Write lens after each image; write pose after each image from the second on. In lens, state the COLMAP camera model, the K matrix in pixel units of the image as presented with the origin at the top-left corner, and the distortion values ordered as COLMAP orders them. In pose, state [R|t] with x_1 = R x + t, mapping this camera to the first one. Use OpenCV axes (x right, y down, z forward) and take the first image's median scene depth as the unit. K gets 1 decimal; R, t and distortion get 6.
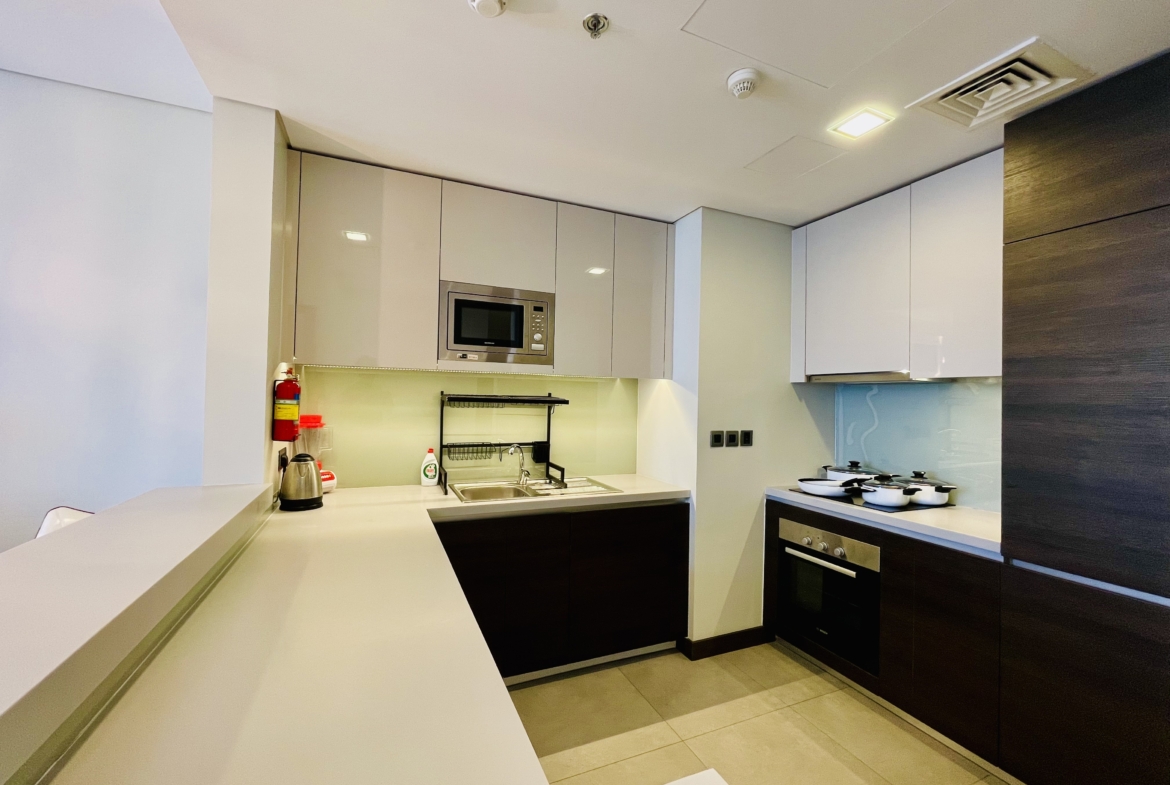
lens RADIAL K [[474.2, 0, 585.0], [0, 474.2, 392.5], [0, 0, 1]] dist [-0.019001, 0.013473]
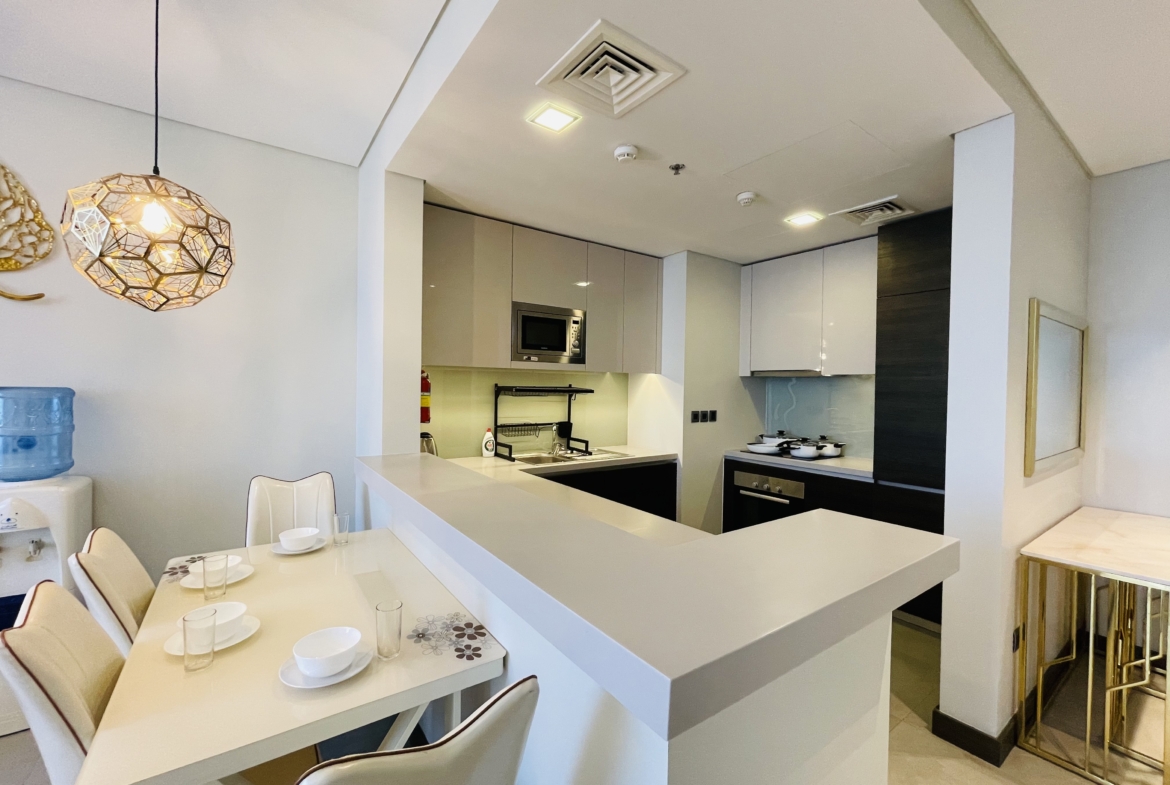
lens RADIAL K [[474.5, 0, 582.2], [0, 474.5, 394.6], [0, 0, 1]] dist [-0.001763, -0.000029]
pose [[0.979000, -0.009293, 0.203647, -0.341671], [0.002774, 0.999475, 0.032270, -0.014453], [-0.203840, -0.031027, 0.978513, -0.315857]]
